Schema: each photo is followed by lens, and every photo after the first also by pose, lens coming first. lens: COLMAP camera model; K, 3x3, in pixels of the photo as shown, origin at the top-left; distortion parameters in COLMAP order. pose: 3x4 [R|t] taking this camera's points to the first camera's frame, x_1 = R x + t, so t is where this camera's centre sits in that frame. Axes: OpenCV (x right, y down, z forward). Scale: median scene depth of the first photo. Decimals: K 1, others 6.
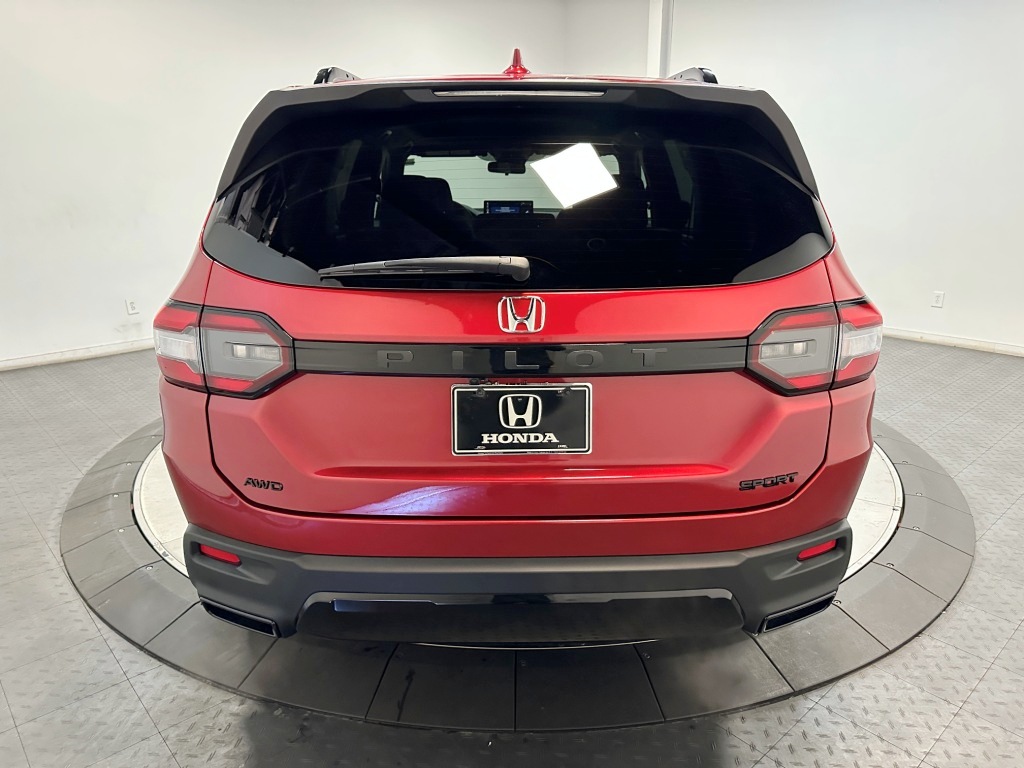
lens RADIAL K [[735.2, 0, 518.2], [0, 735.2, 387.9], [0, 0, 1]] dist [0.017716, -0.032632]
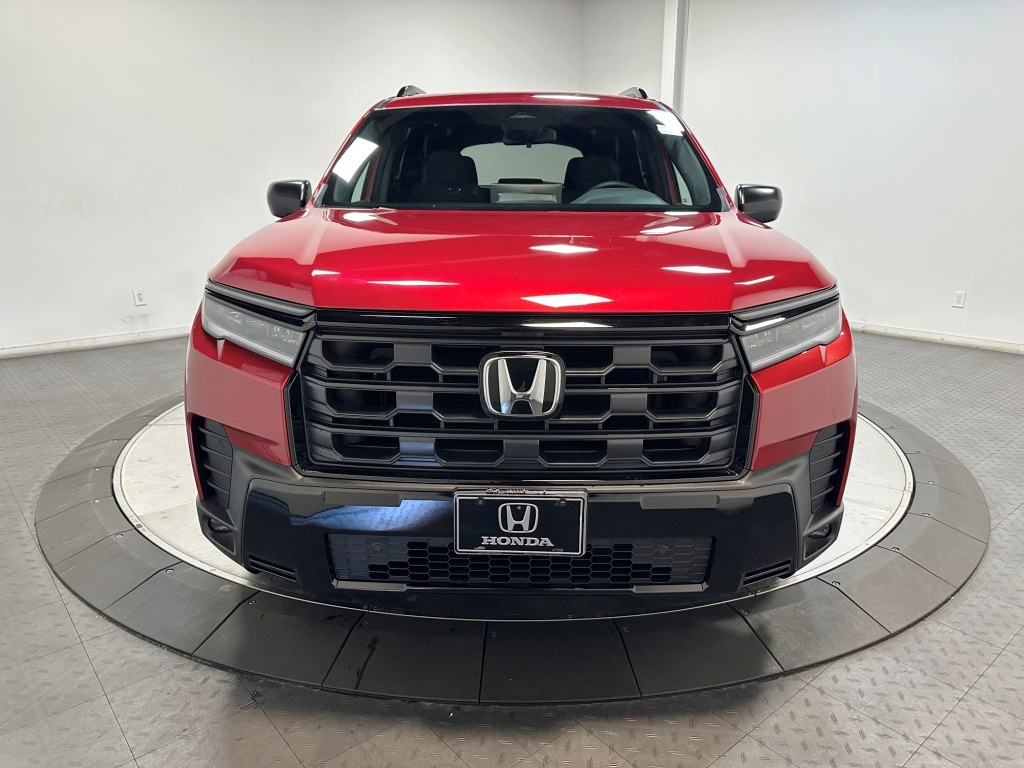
lens RADIAL K [[735.2, 0, 520.4], [0, 735.2, 386.9], [0, 0, 1]] dist [0.017716, -0.032632]
pose [[0.999481, 0.014038, -0.028983, 0.061396], [-0.014839, 0.999509, -0.027595, 0.080303], [0.028581, 0.028010, 0.999199, 0.051085]]
